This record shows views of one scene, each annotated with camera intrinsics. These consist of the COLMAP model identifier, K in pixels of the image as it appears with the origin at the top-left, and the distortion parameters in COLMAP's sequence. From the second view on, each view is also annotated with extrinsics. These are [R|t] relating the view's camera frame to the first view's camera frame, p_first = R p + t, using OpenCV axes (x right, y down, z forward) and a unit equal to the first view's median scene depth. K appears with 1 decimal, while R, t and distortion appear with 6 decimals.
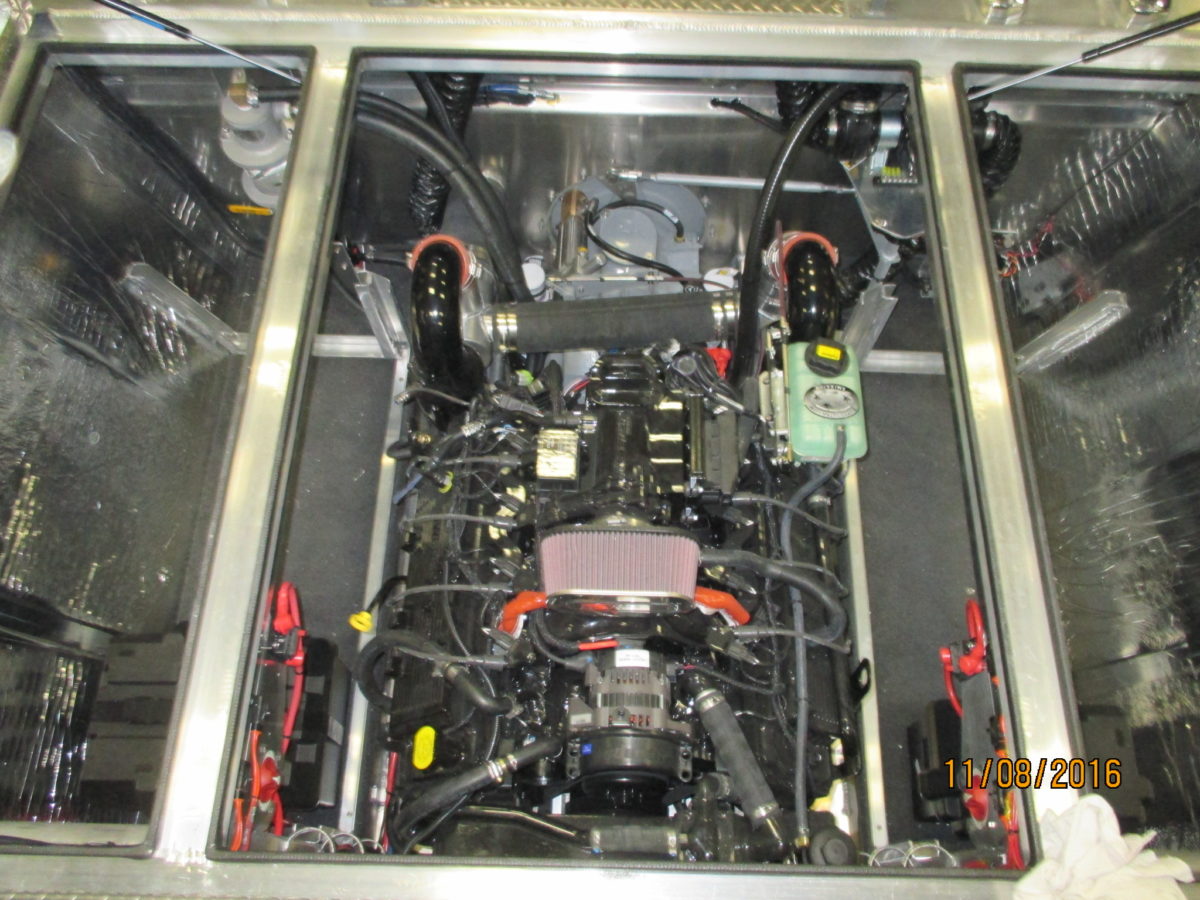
lens RADIAL K [[1041.4, 0, 600.0], [0, 1041.4, 450.0], [0, 0, 1]] dist [-0.011720, 0.002115]
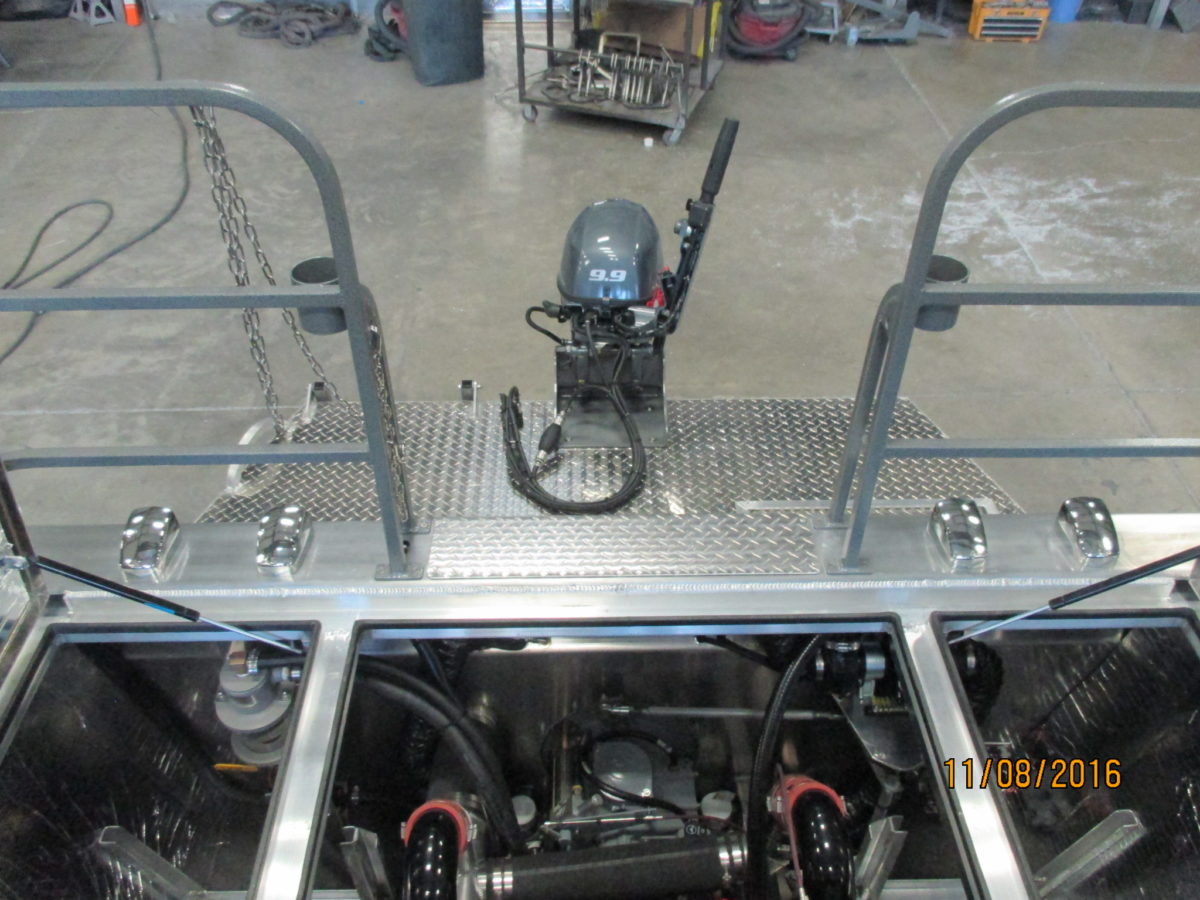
lens RADIAL K [[1045.4, 0, 600.0], [0, 1045.4, 450.0], [0, 0, 1]] dist [-0.004868, 0.002090]
pose [[0.998459, -0.036272, 0.042002, -0.027718], [0.050174, 0.913424, -0.403904, -0.094158], [-0.023715, 0.405389, 0.913837, -0.023811]]
